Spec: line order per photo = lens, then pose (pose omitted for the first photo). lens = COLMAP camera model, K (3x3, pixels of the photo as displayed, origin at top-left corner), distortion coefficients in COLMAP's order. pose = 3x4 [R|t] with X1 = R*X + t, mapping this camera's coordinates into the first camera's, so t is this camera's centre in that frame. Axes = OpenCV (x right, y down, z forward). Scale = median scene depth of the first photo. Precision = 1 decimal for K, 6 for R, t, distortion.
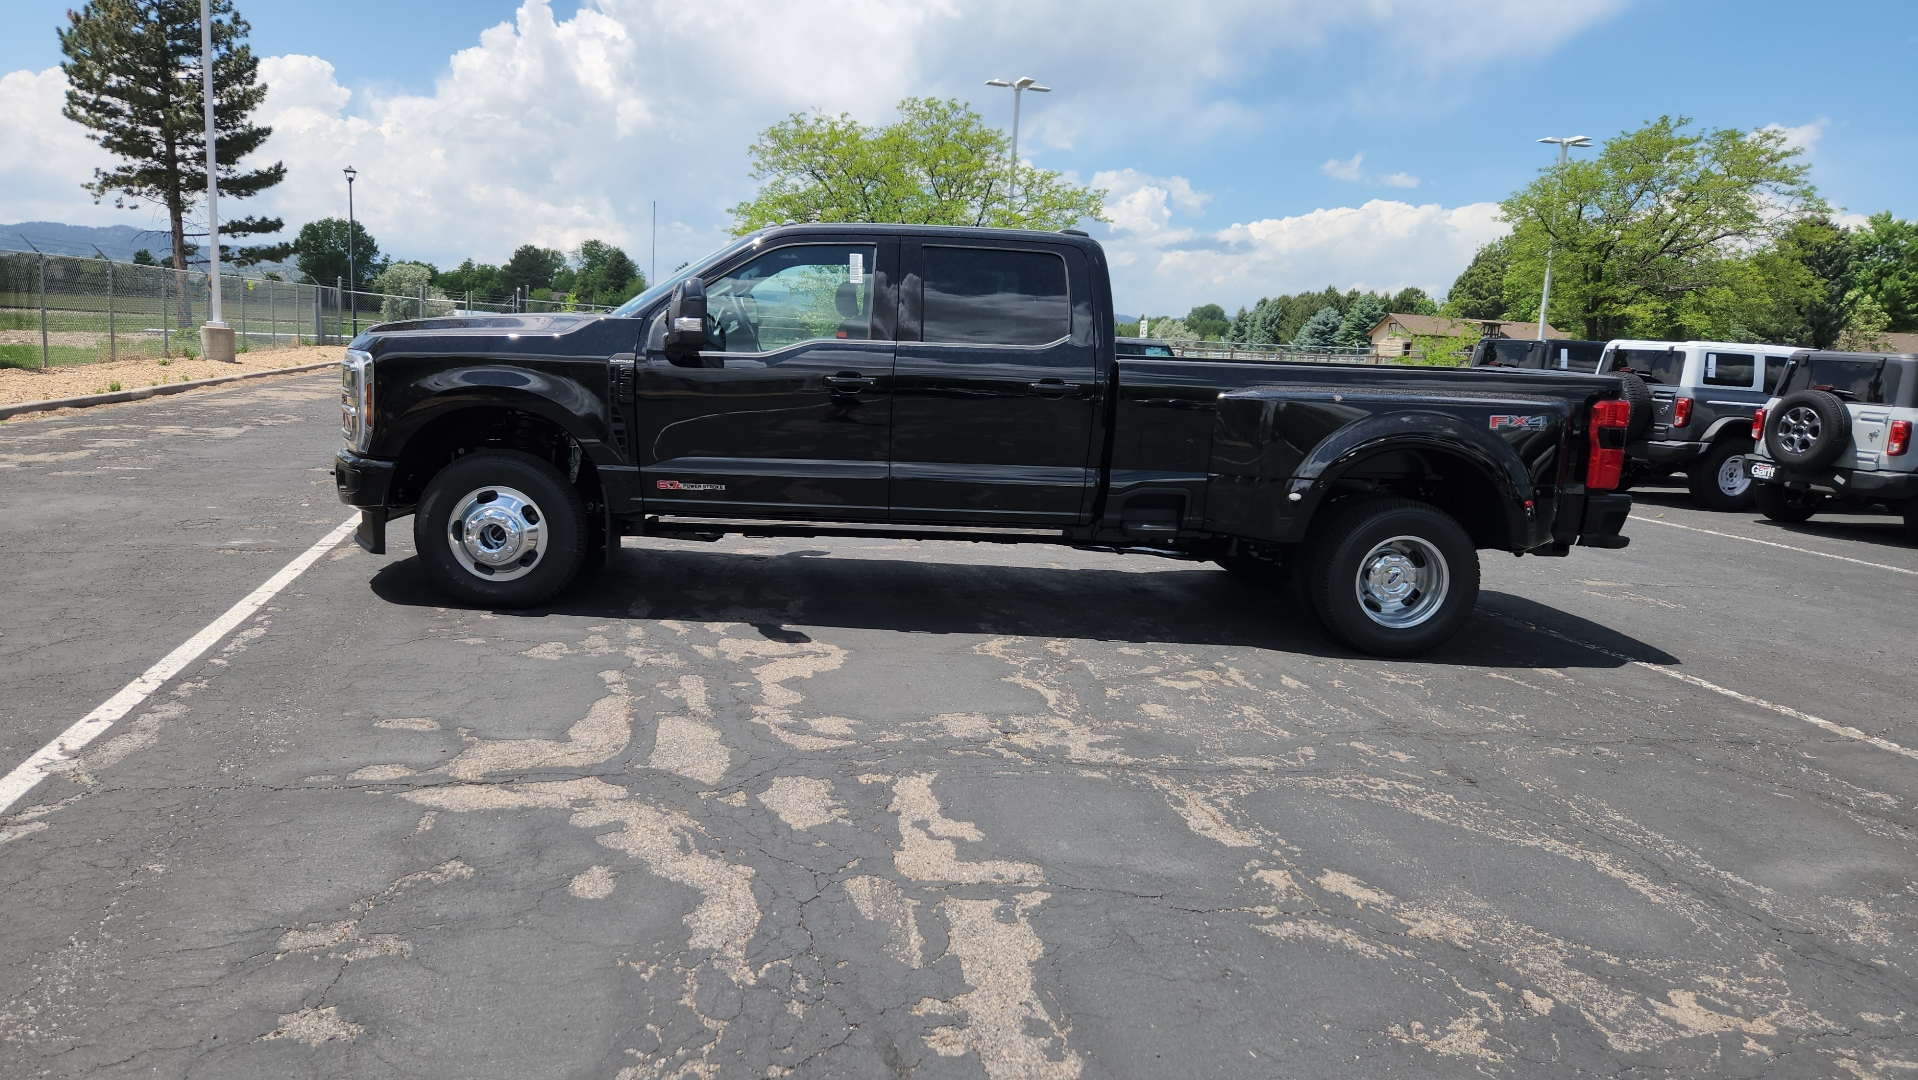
lens RADIAL K [[1280.1, 0, 932.0], [0, 1280.1, 546.2], [0, 0, 1]] dist [0.073226, -0.061449]
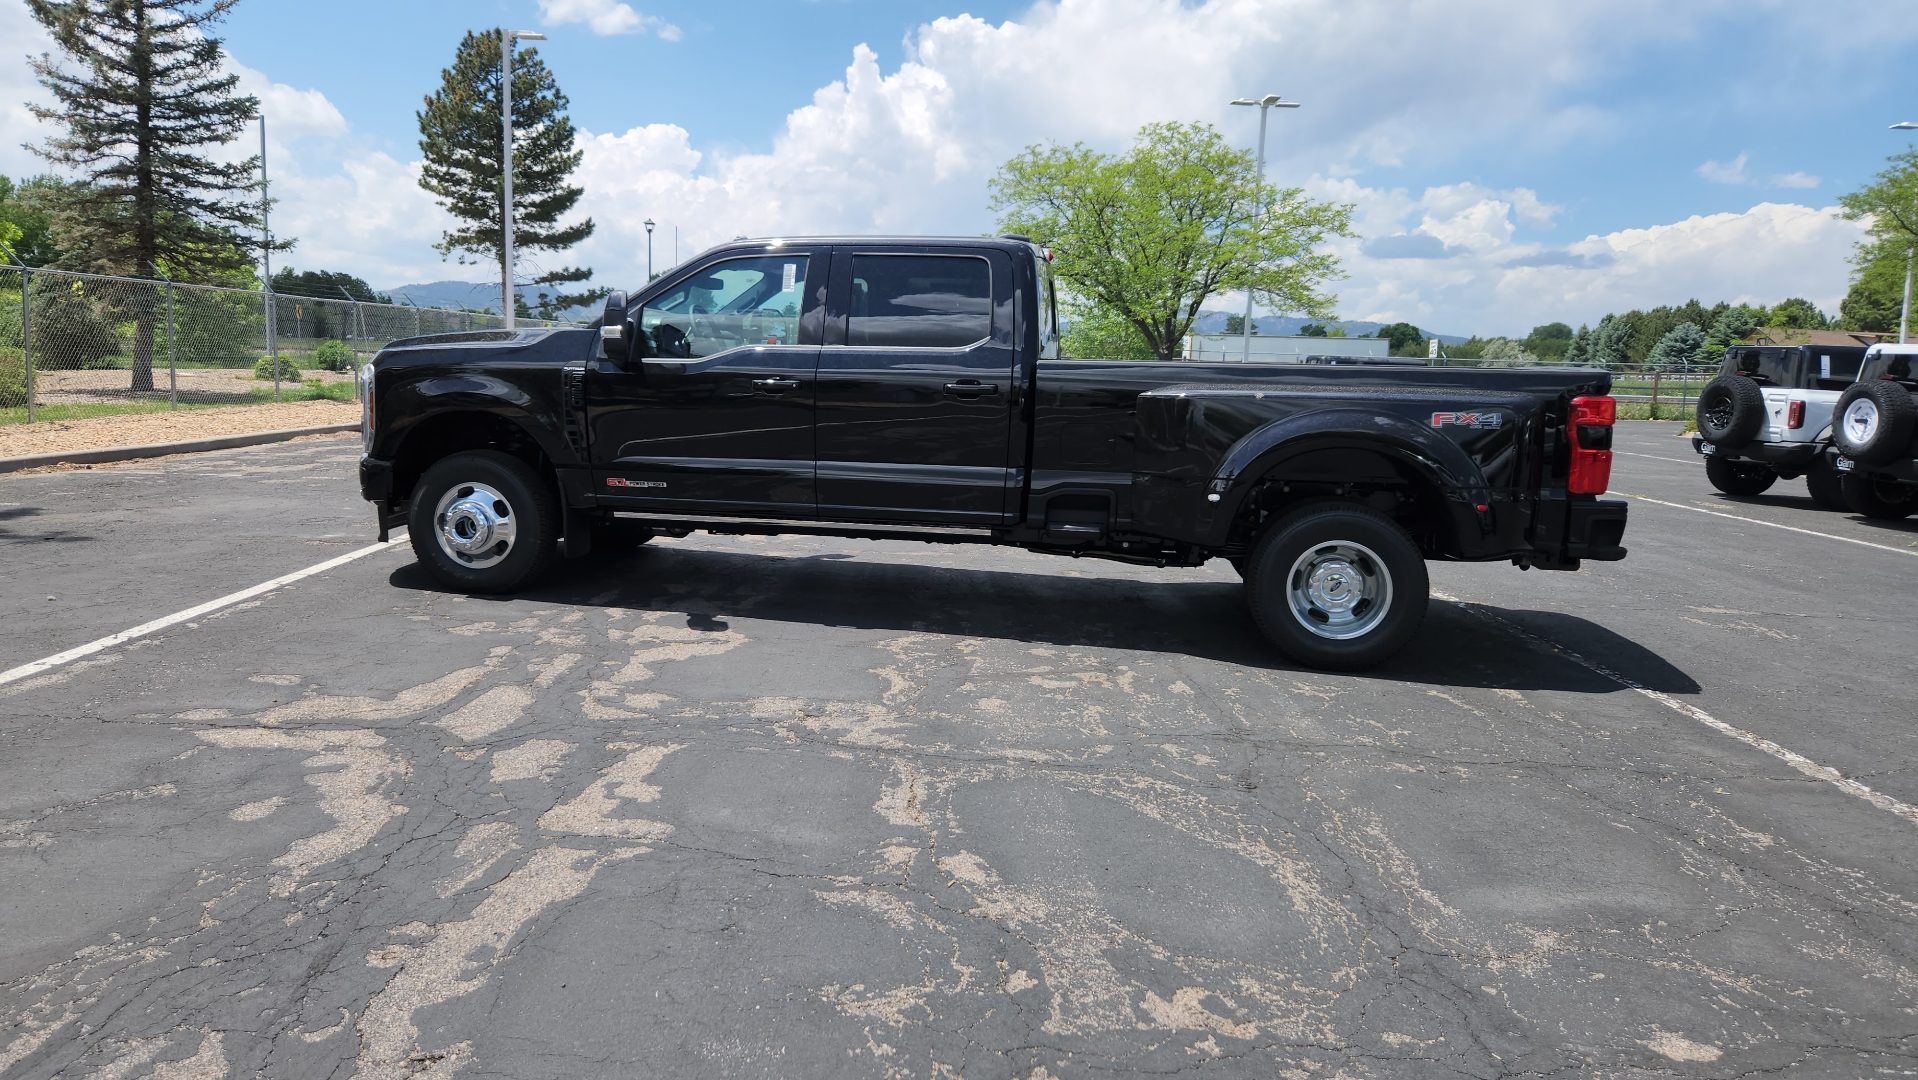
lens RADIAL K [[1283.1, 0, 919.2], [0, 1283.1, 520.4], [0, 0, 1]] dist [0.084446, -0.078812]
pose [[0.970245, 0.012077, -0.241825, 0.300539], [-0.022649, 0.998903, -0.040984, 0.023007], [0.241064, 0.045241, 0.969454, 0.013949]]
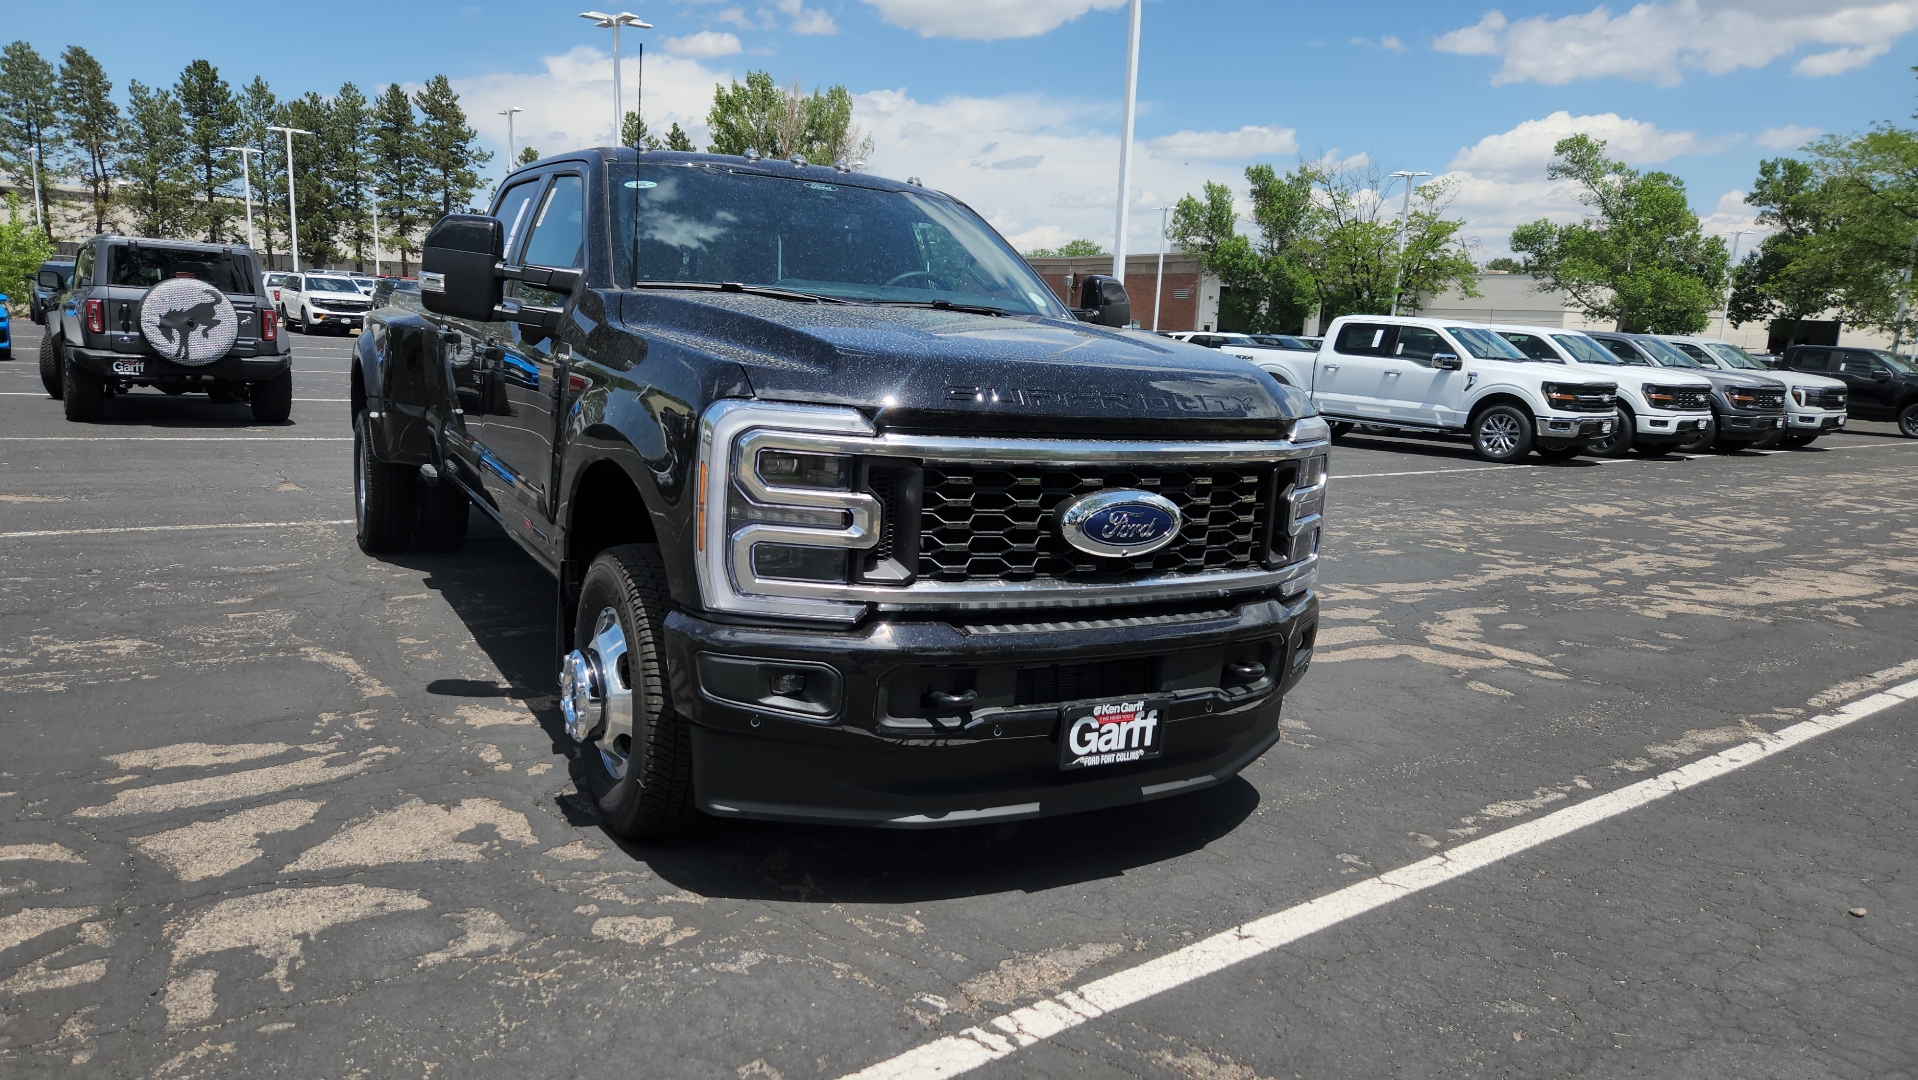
lens RADIAL K [[1290.3, 0, 943.9], [0, 1290.3, 531.3], [0, 0, 1]] dist [0.071336, -0.049748]
pose [[-0.412881, -0.220041, 0.883805, -0.898118], [0.065782, 0.960638, 0.269901, -0.268656], [-0.908406, 0.169576, -0.382154, 1.374144]]
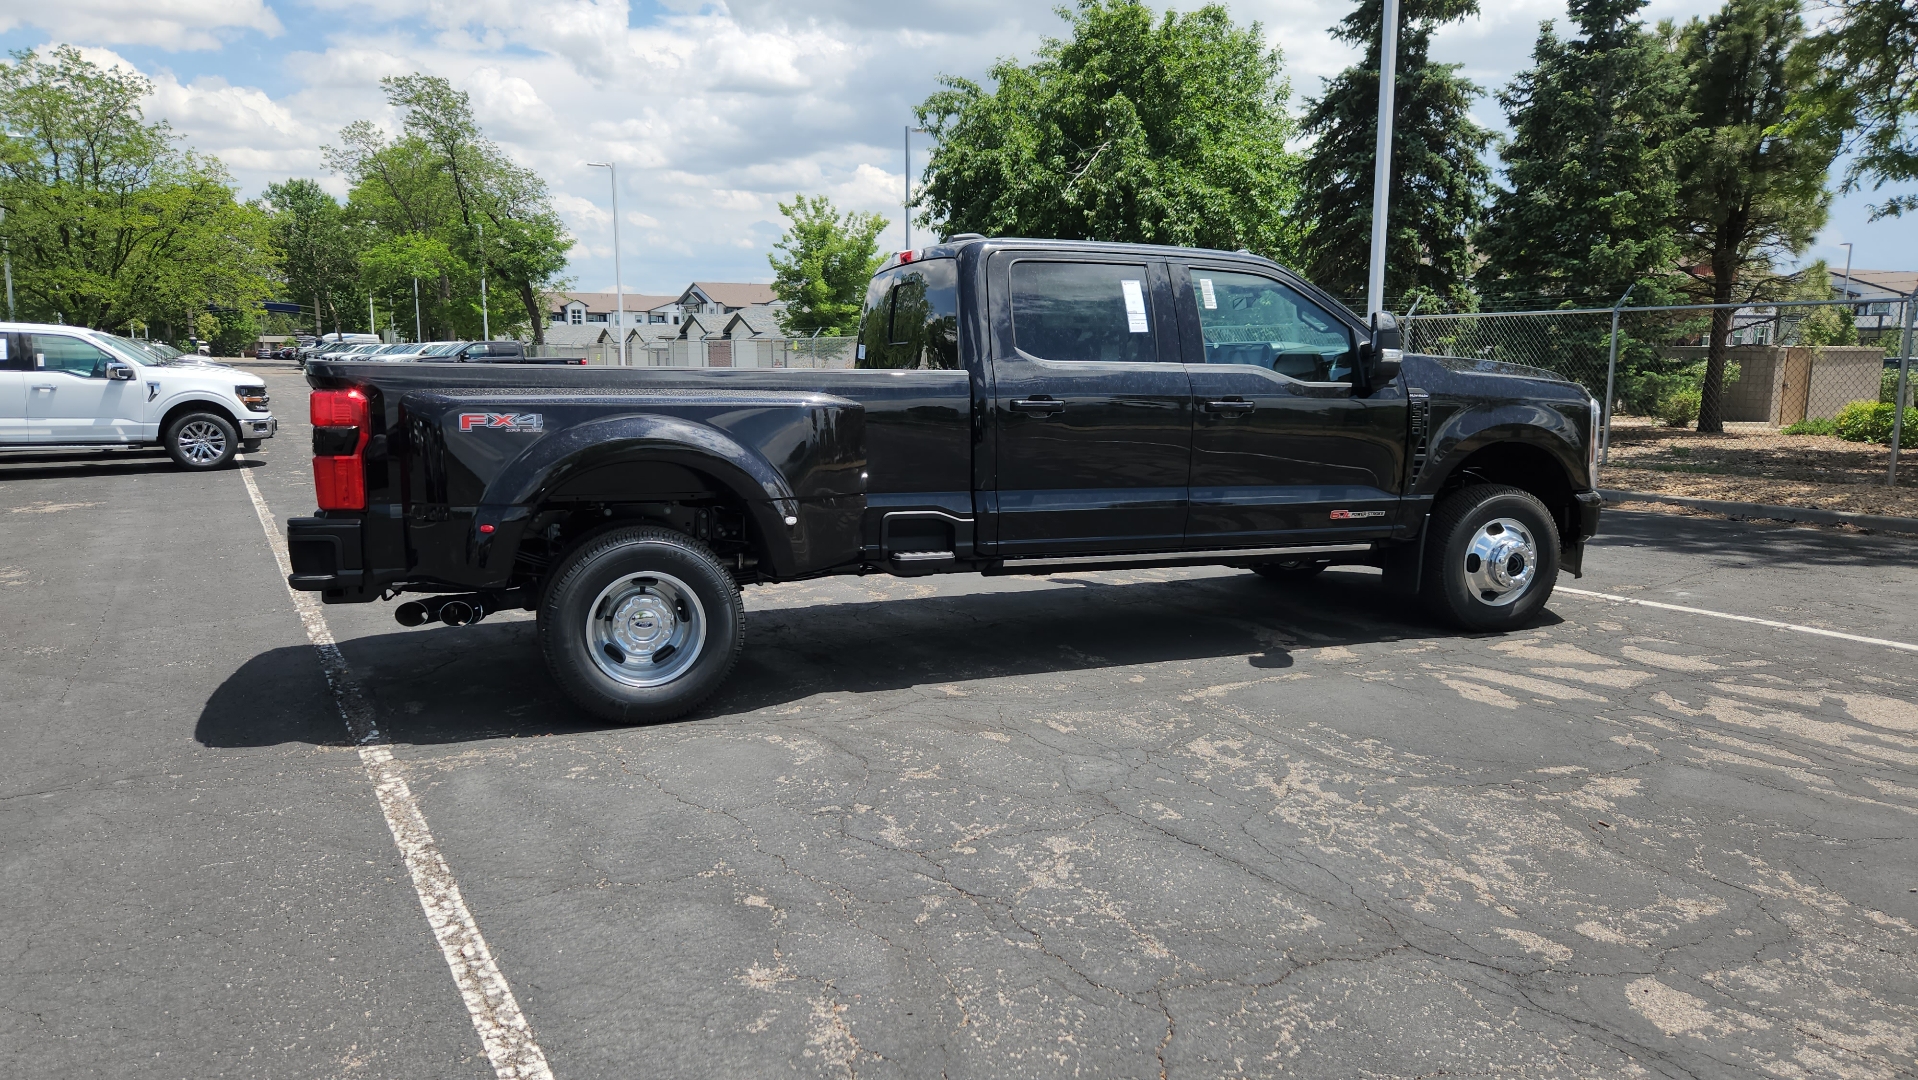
lens RADIAL K [[1280.1, 0, 932.0], [0, 1280.1, 546.2], [0, 0, 1]] dist [0.073226, -0.061449]
pose [[-0.962488, -0.015256, -0.270897, 0.393132], [-0.093129, 0.956339, 0.277026, -0.328144], [0.254843, 0.291862, -0.921885, 2.174286]]
